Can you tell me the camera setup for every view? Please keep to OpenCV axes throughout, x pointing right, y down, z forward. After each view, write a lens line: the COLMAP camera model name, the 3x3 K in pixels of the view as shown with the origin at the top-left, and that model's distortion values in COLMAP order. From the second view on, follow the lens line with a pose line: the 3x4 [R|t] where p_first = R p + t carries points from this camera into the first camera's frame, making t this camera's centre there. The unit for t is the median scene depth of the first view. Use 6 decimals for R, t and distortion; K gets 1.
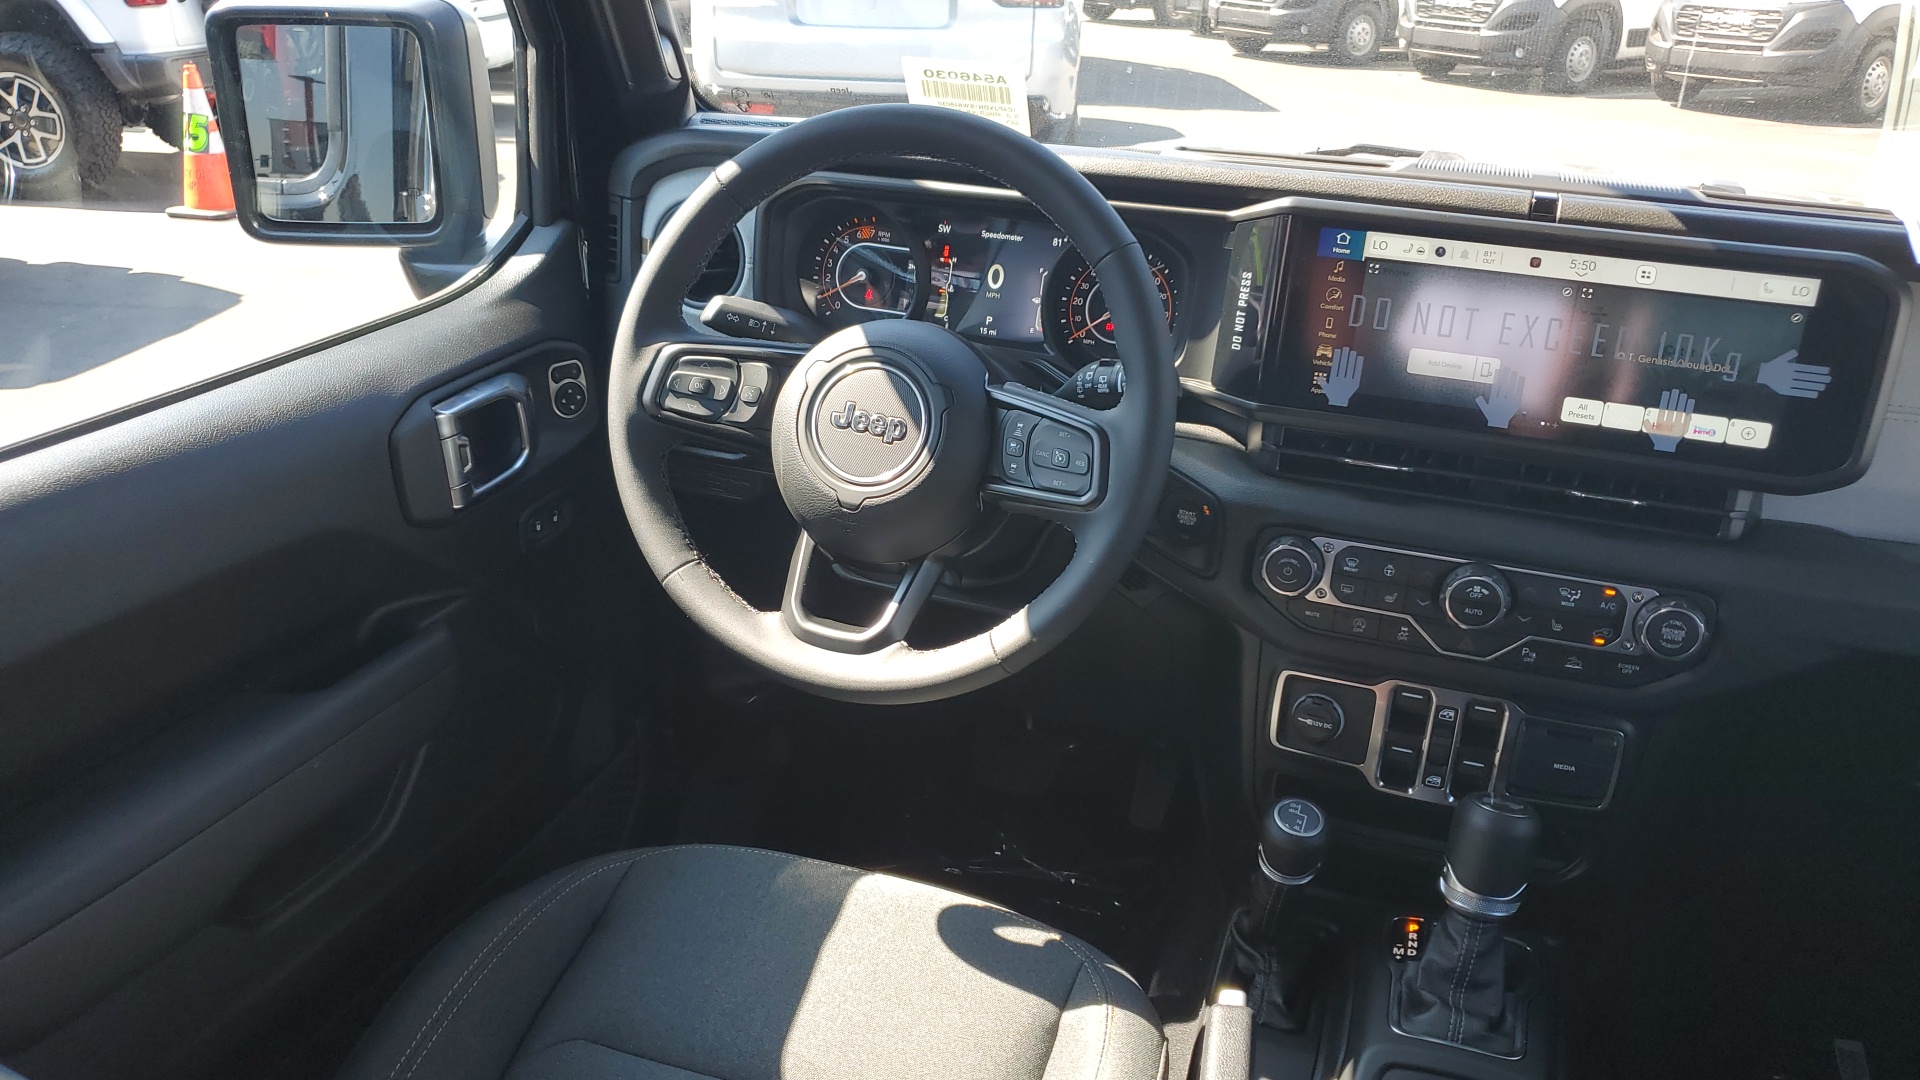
lens RADIAL K [[1509.9, 0, 975.1], [0, 1509.9, 560.6], [0, 0, 1]] dist [0.041513, -0.056794]
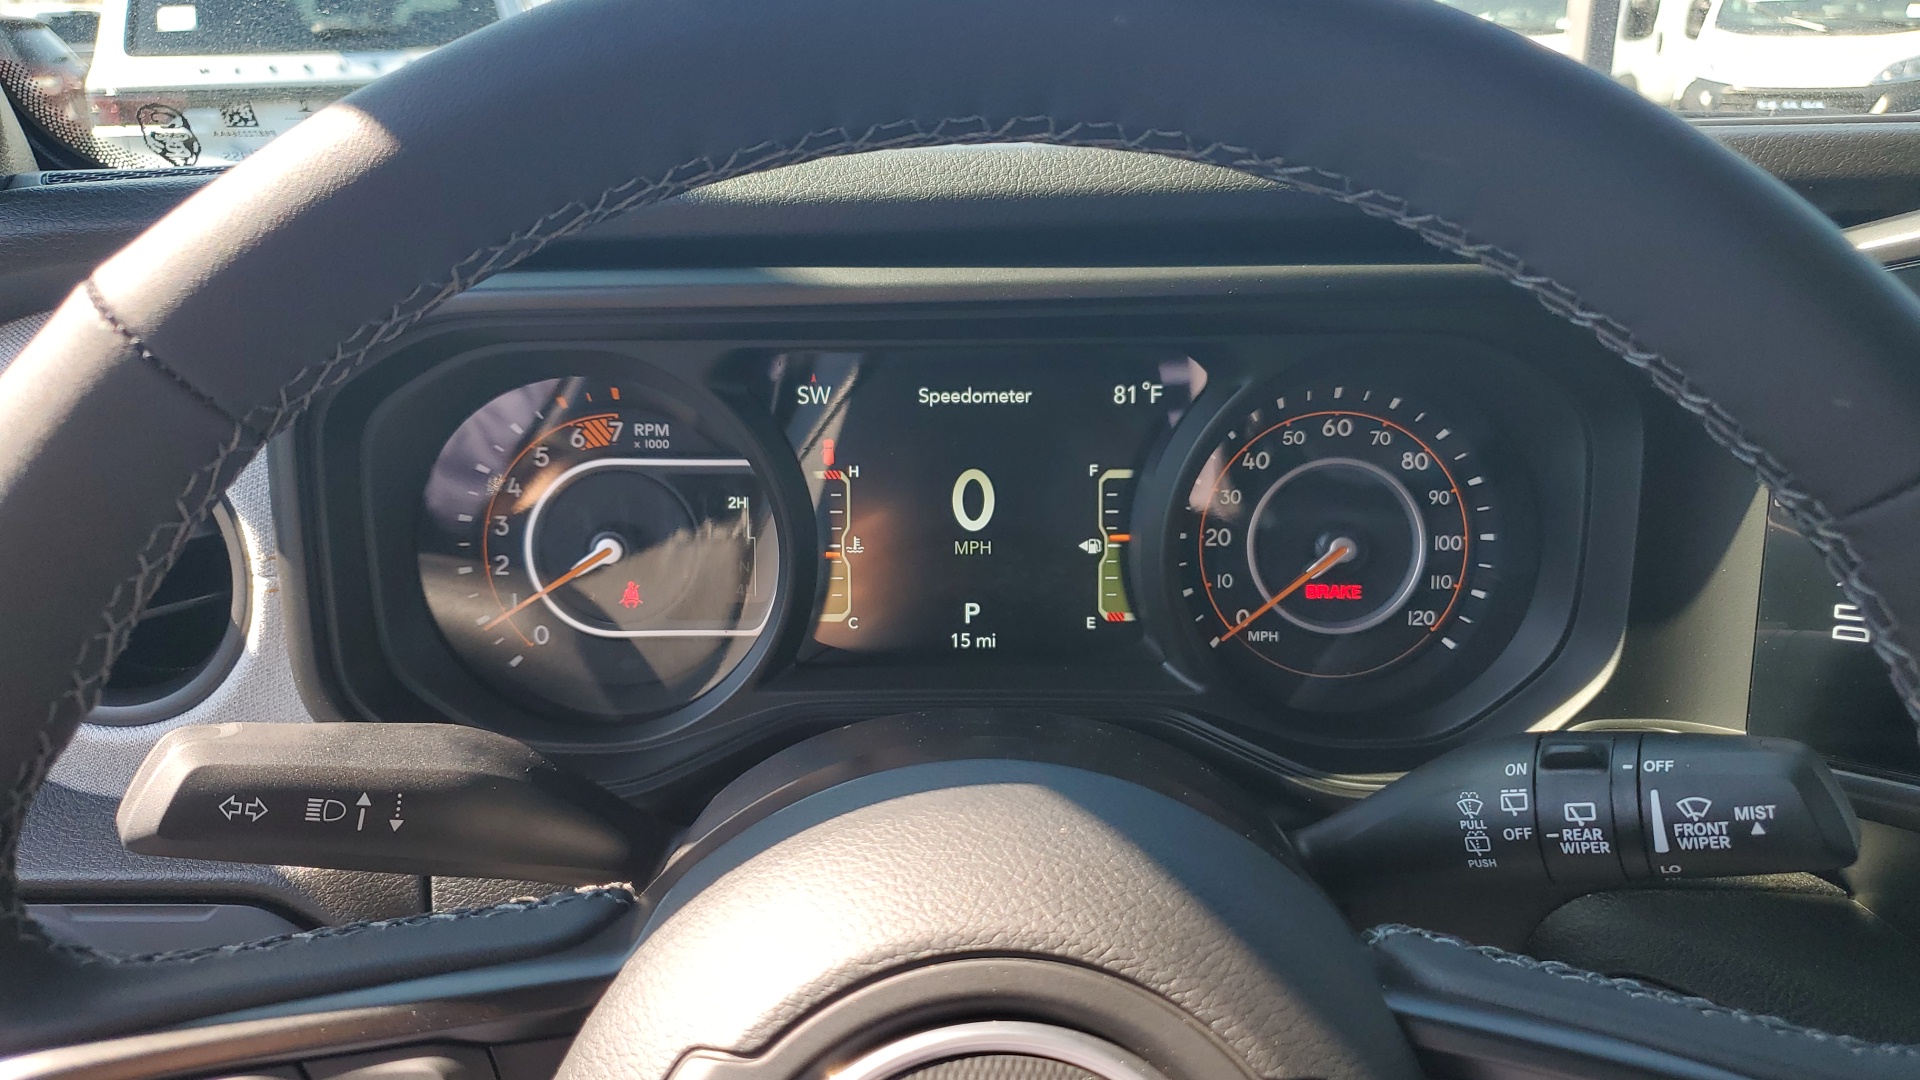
lens RADIAL K [[1509.9, 0, 987.8], [0, 1509.9, 556.2], [0, 0, 1]] dist [0.041513, -0.056794]
pose [[0.940235, -0.154552, 0.303433, -0.117284], [0.175996, 0.983386, -0.044470, -0.181973], [-0.291519, 0.095215, 0.951814, 0.741582]]
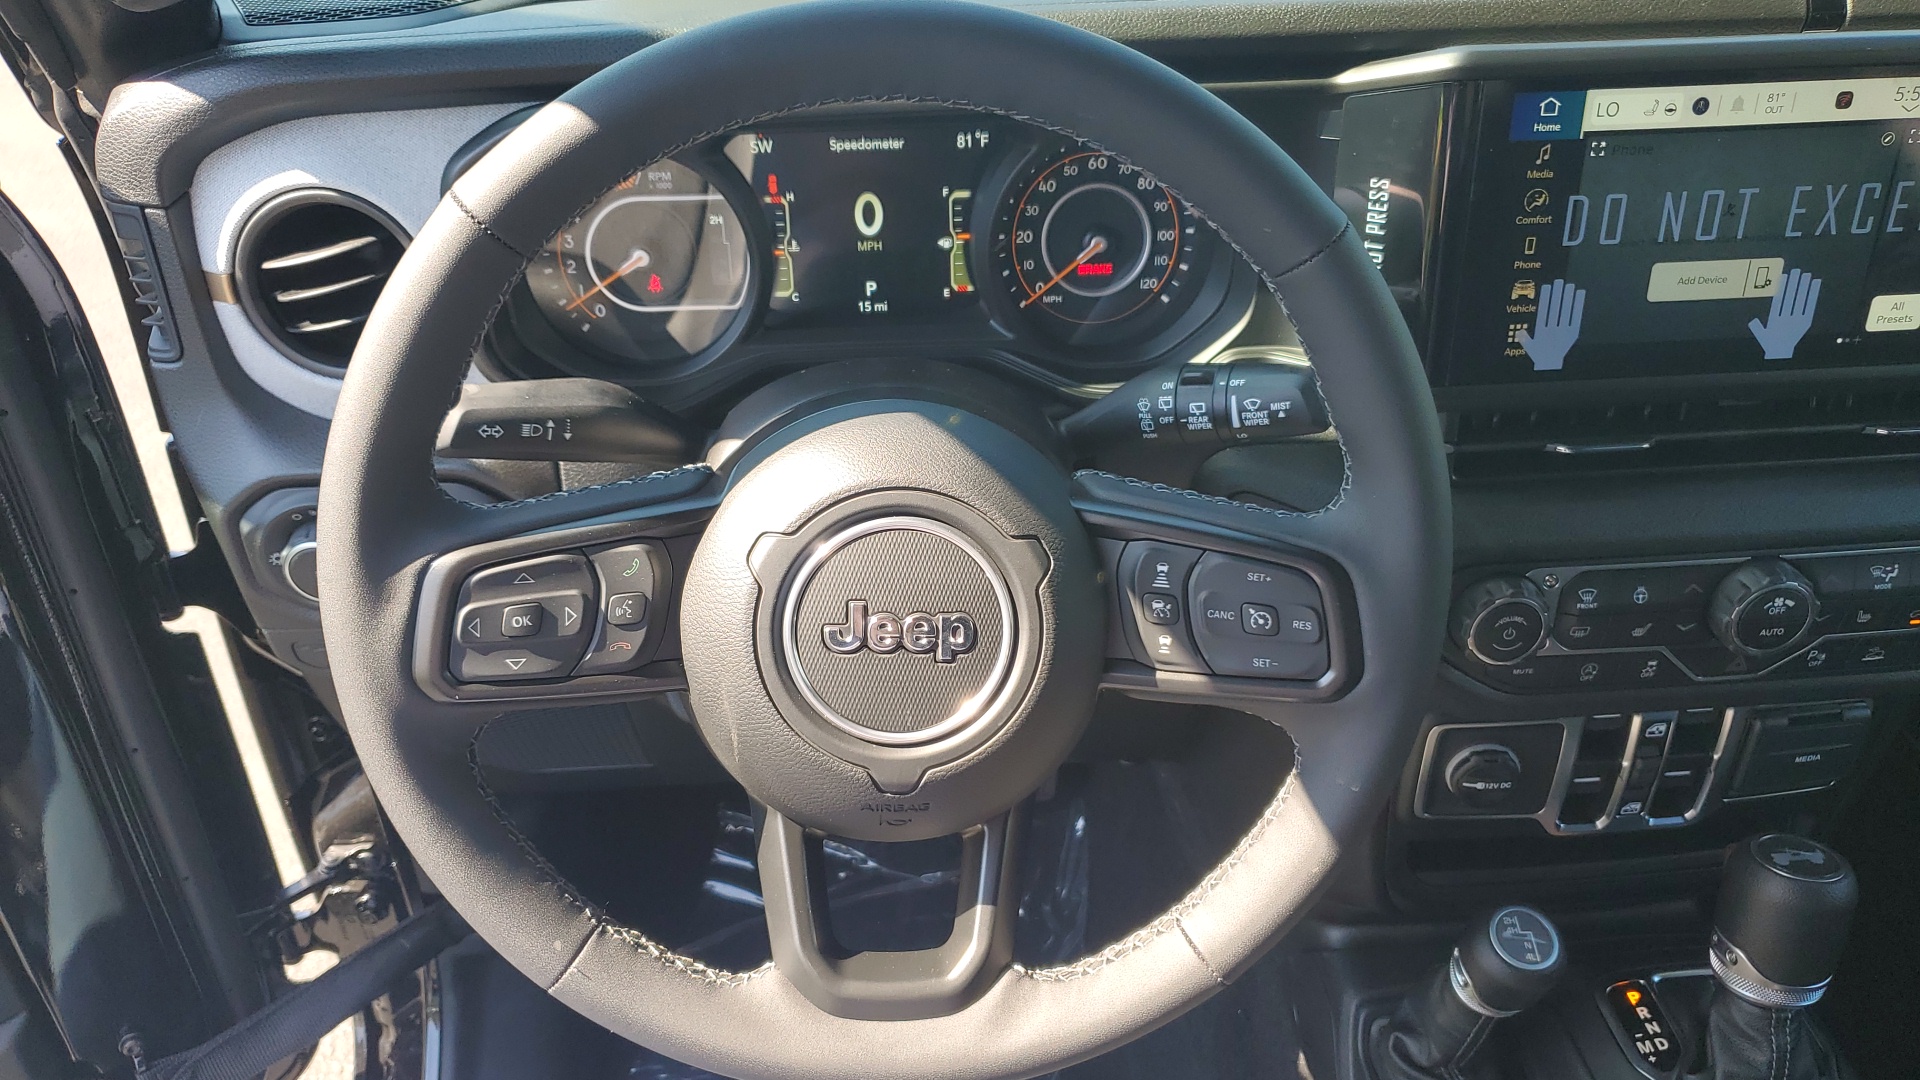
lens RADIAL K [[1509.9, 0, 963.3], [0, 1509.9, 570.2], [0, 0, 1]] dist [0.041513, -0.056794]
pose [[0.917769, -0.272946, 0.288445, -0.188967], [0.202098, 0.946281, 0.252404, -0.230810], [-0.341842, -0.173354, 0.923630, 0.479485]]
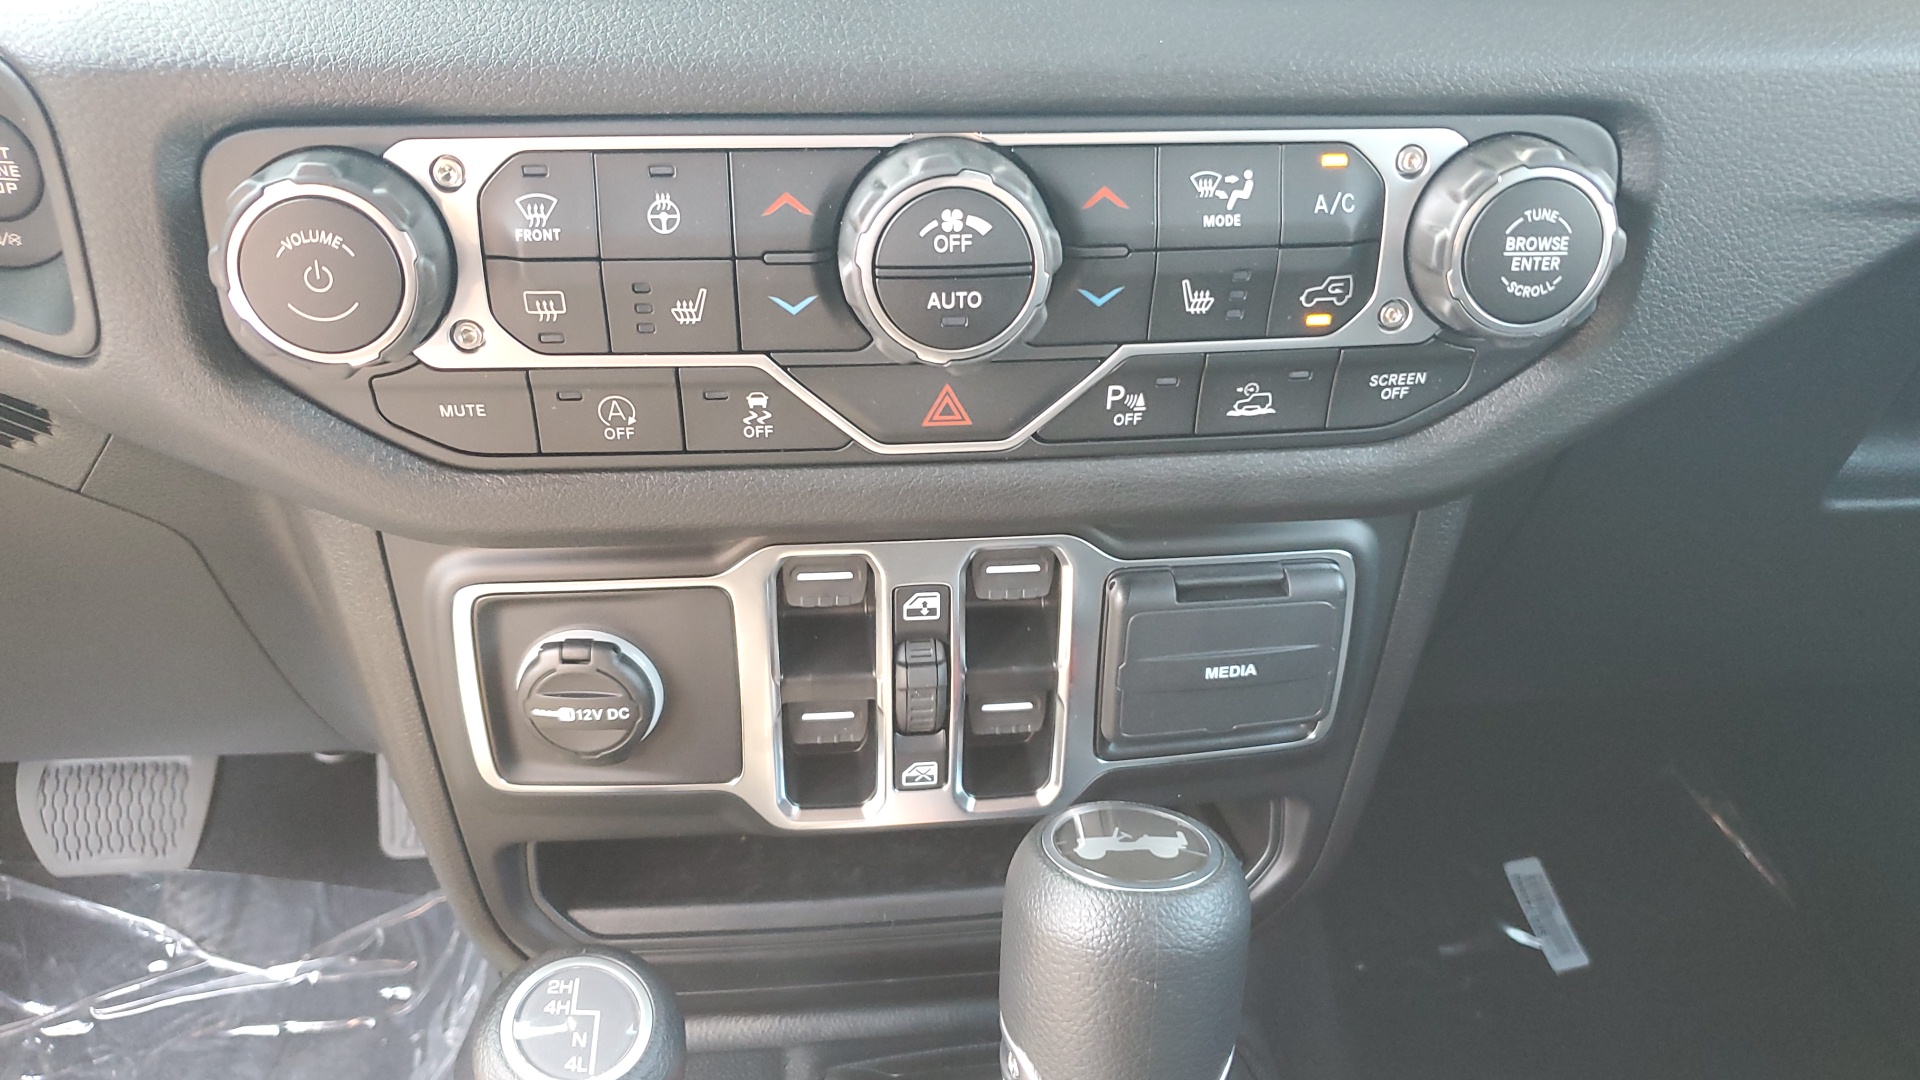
lens RADIAL K [[1509.9, 0, 962.1], [0, 1509.9, 569.3], [0, 0, 1]] dist [0.041513, -0.056794]
pose [[0.912953, -0.233097, 0.334937, 0.209059], [0.185230, 0.968082, 0.168841, 0.034026], [-0.363603, -0.092104, 0.926990, 0.690239]]
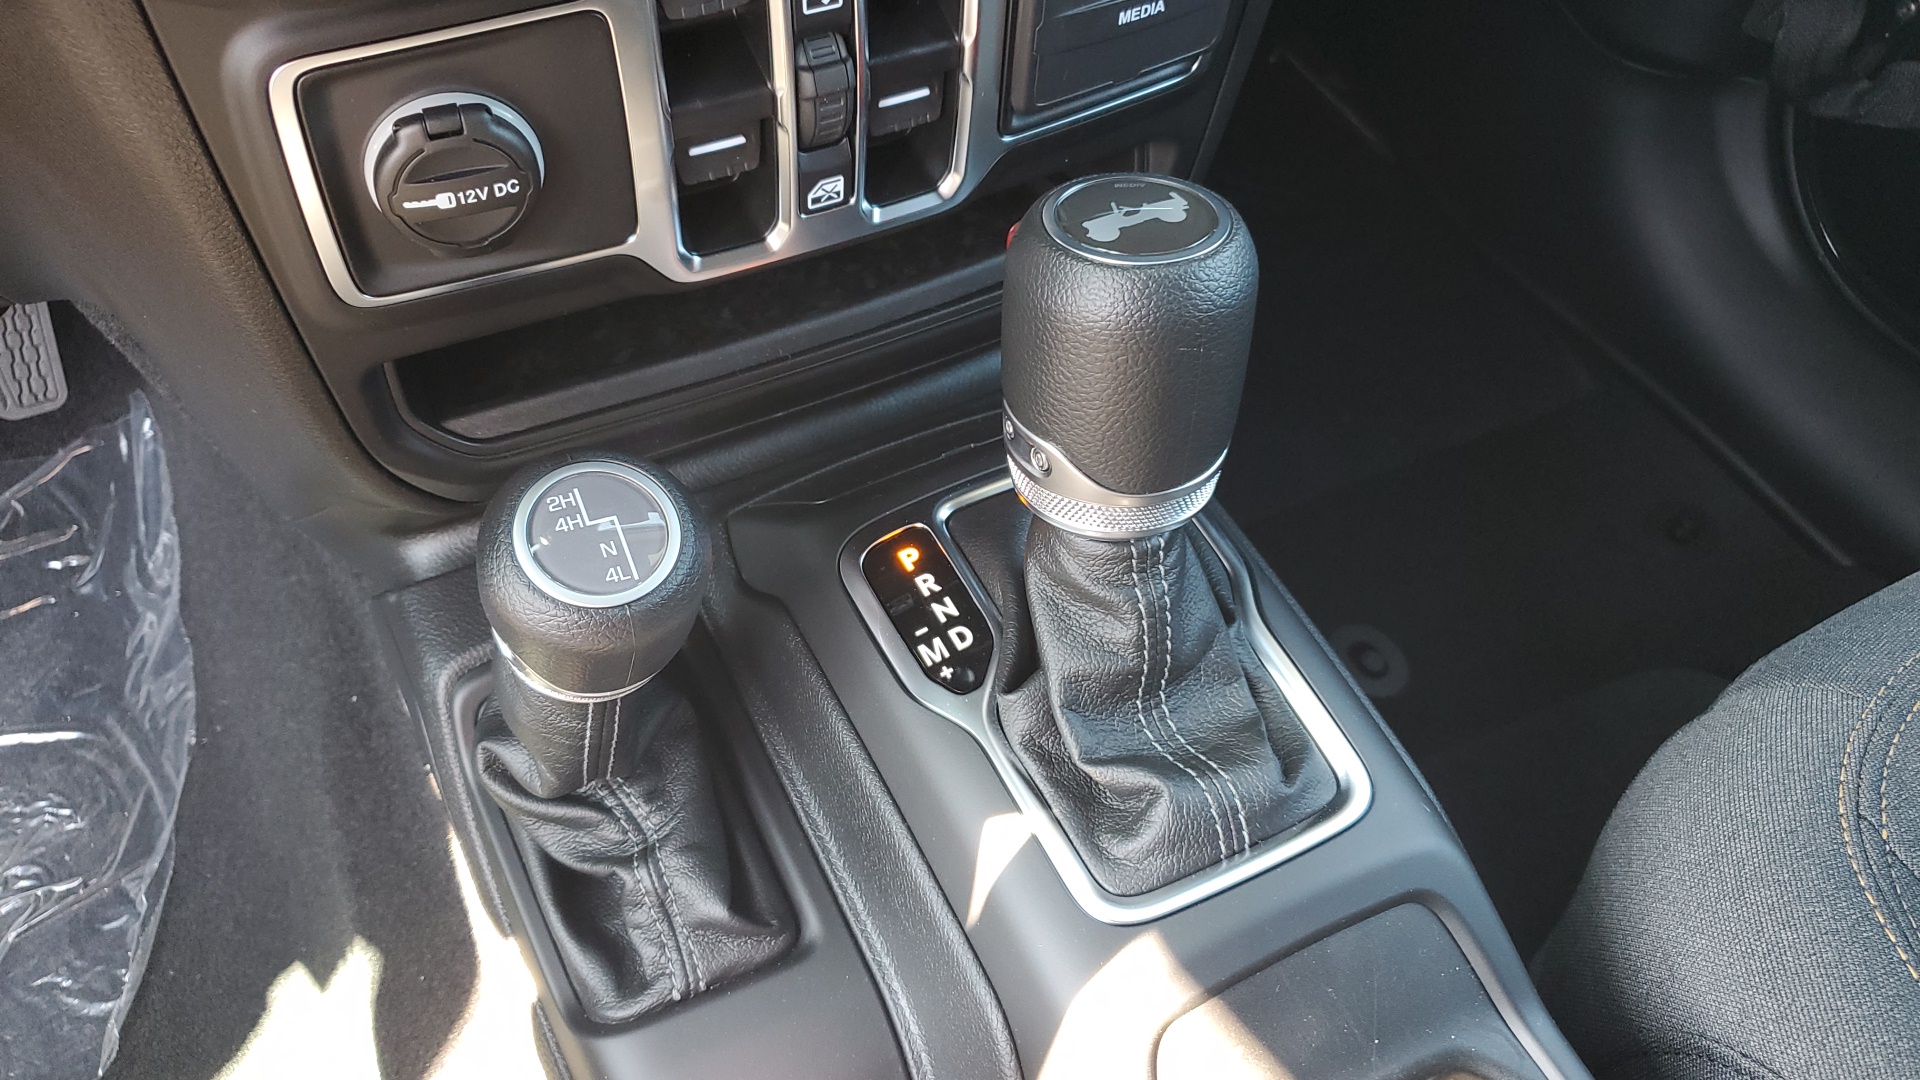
lens RADIAL K [[1509.9, 0, 929.4], [0, 1509.9, 527.8], [0, 0, 1]] dist [0.041513, -0.056794]
pose [[0.714124, -0.552966, 0.429249, 0.136261], [0.262521, 0.779996, 0.568058, 0.015049], [-0.648929, -0.292977, 0.702179, 0.767219]]
